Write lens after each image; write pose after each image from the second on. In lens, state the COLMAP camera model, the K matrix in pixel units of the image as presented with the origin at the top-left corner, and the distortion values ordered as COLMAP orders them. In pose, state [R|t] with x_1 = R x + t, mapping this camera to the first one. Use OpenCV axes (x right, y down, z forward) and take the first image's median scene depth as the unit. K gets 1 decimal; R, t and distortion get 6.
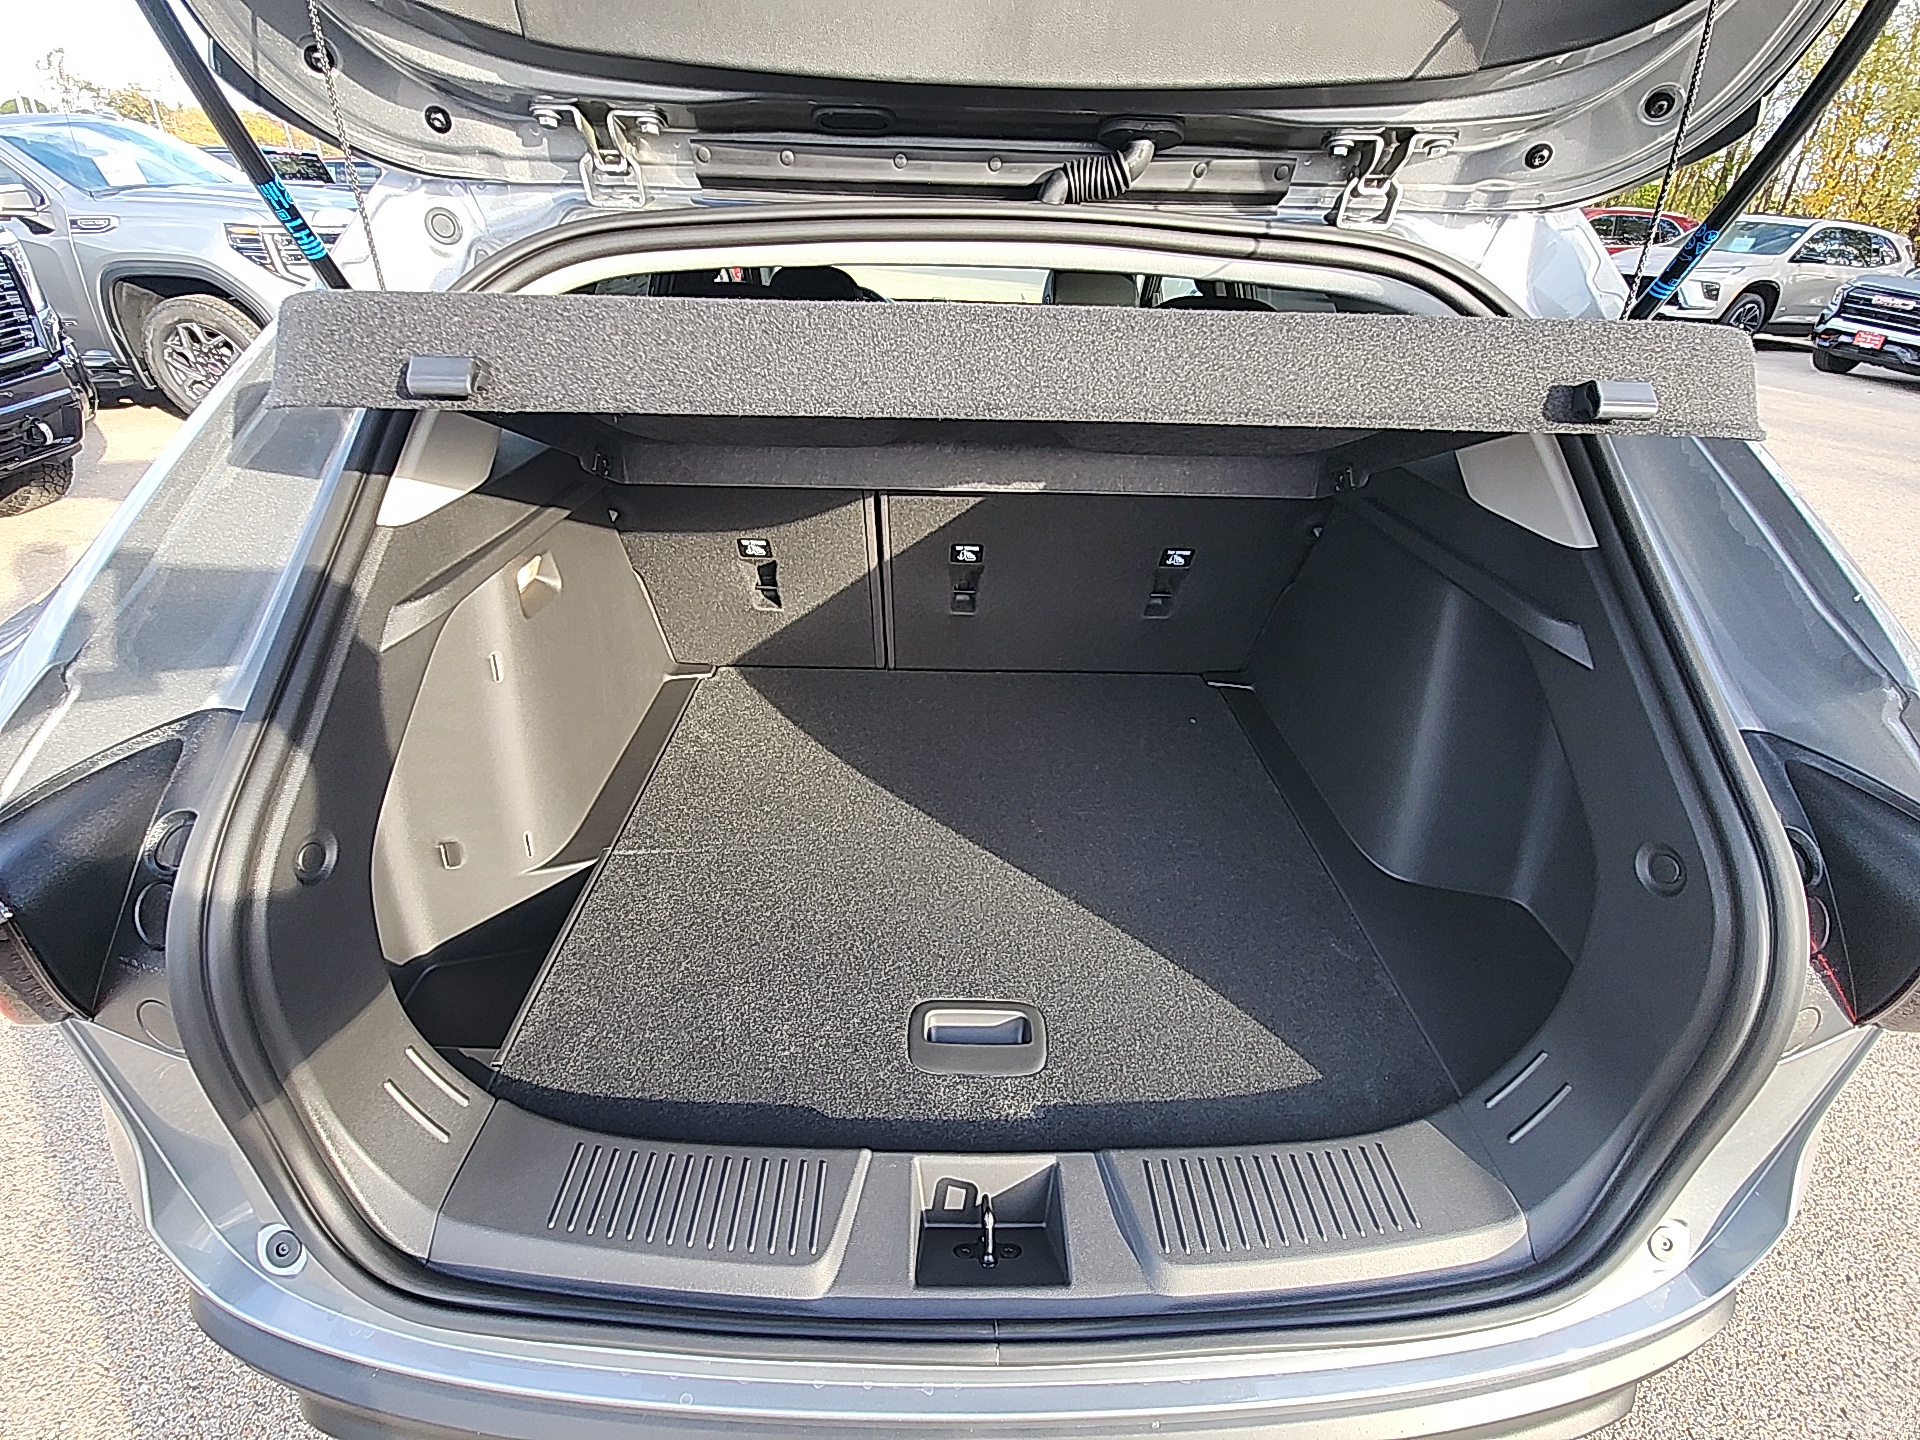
lens RADIAL K [[768.9, 0, 951.0], [0, 768.9, 704.4], [0, 0, 1]] dist [0.025012, -0.018871]
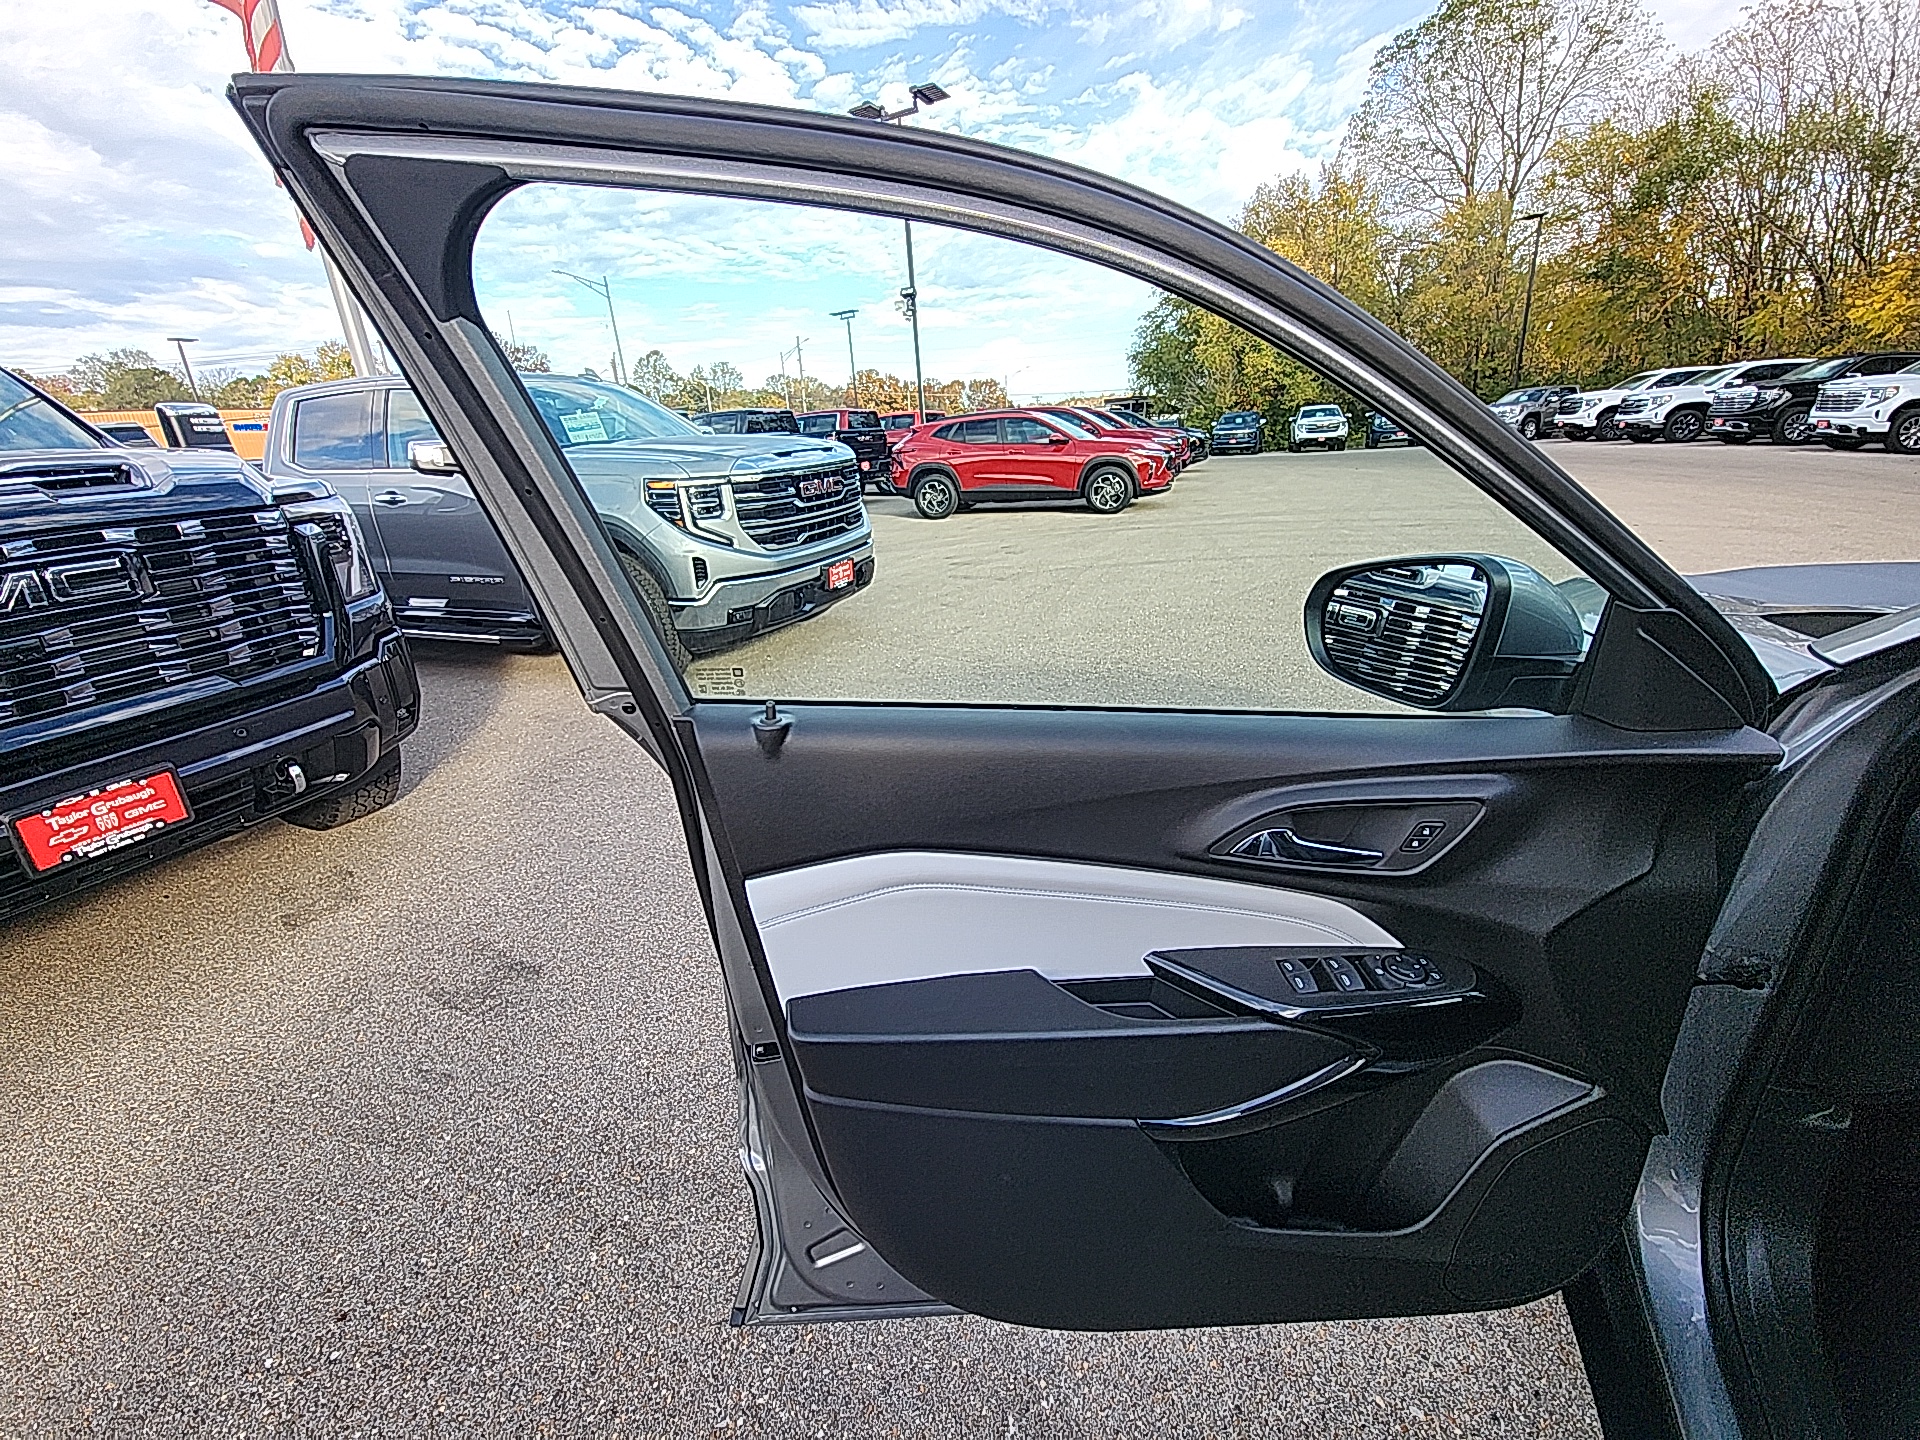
lens RADIAL K [[763.3, 0, 942.9], [0, 763.3, 709.9], [0, 0, 1]] dist [0.013822, -0.011681]
pose [[0.905942, 0.063079, -0.418677, -0.275763], [-0.150196, 0.972410, -0.178492, -0.282924], [0.395866, 0.224587, 0.890422, 0.448508]]
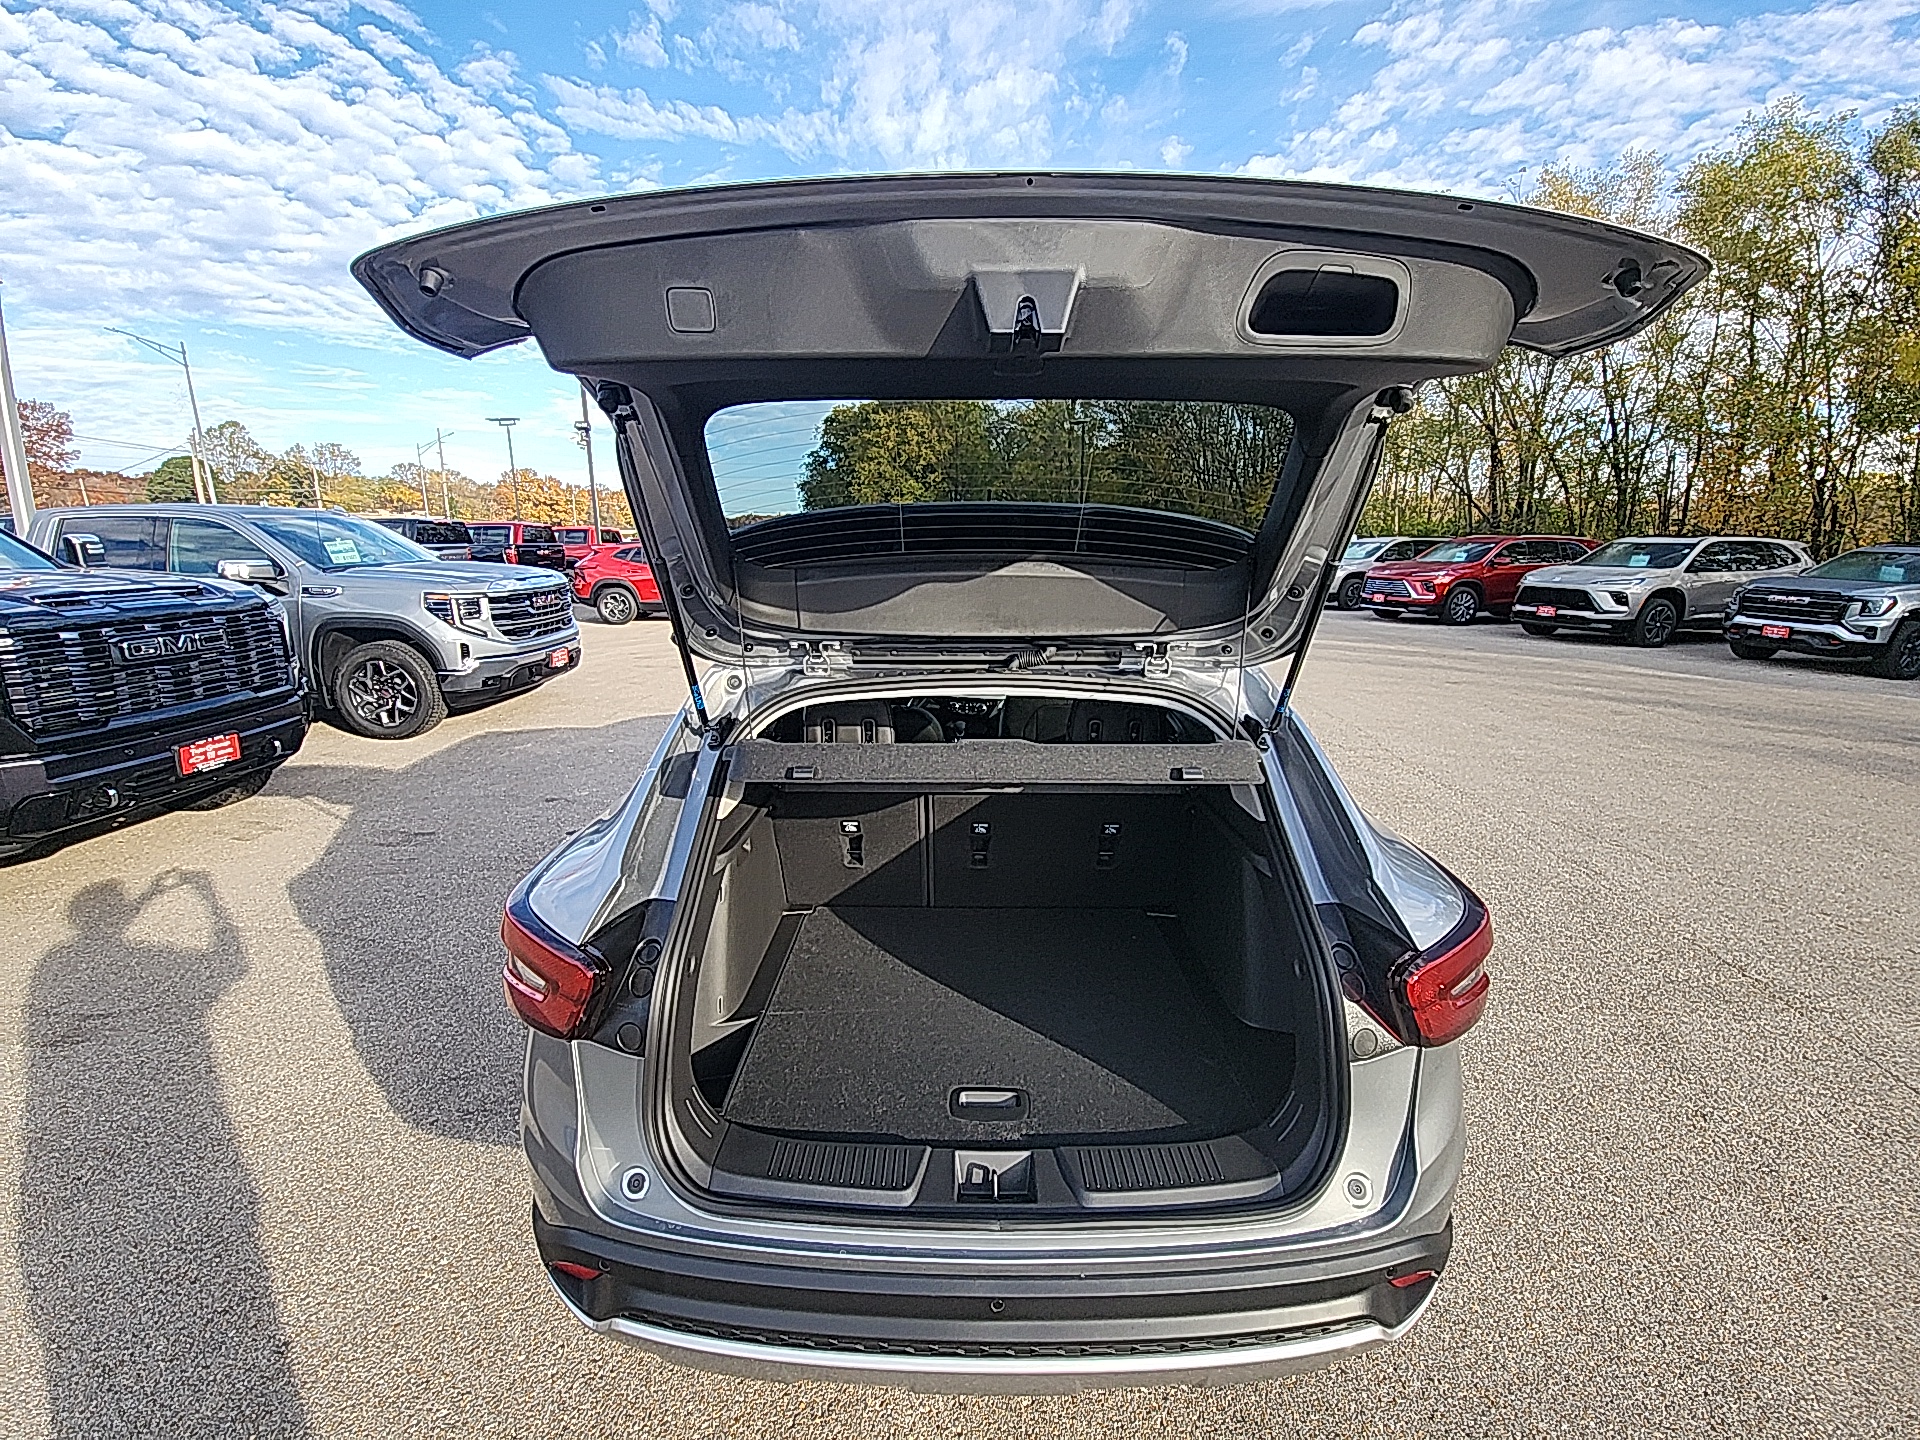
lens RADIAL K [[768.6, 0, 954.0], [0, 768.6, 707.1], [0, 0, 1]] dist [0.014055, -0.013297]
pose [[0.999552, -0.018047, -0.023893, 0.002120], [0.008656, 0.938039, -0.346421, 0.034291], [0.028664, 0.346059, 0.937775, -0.167234]]
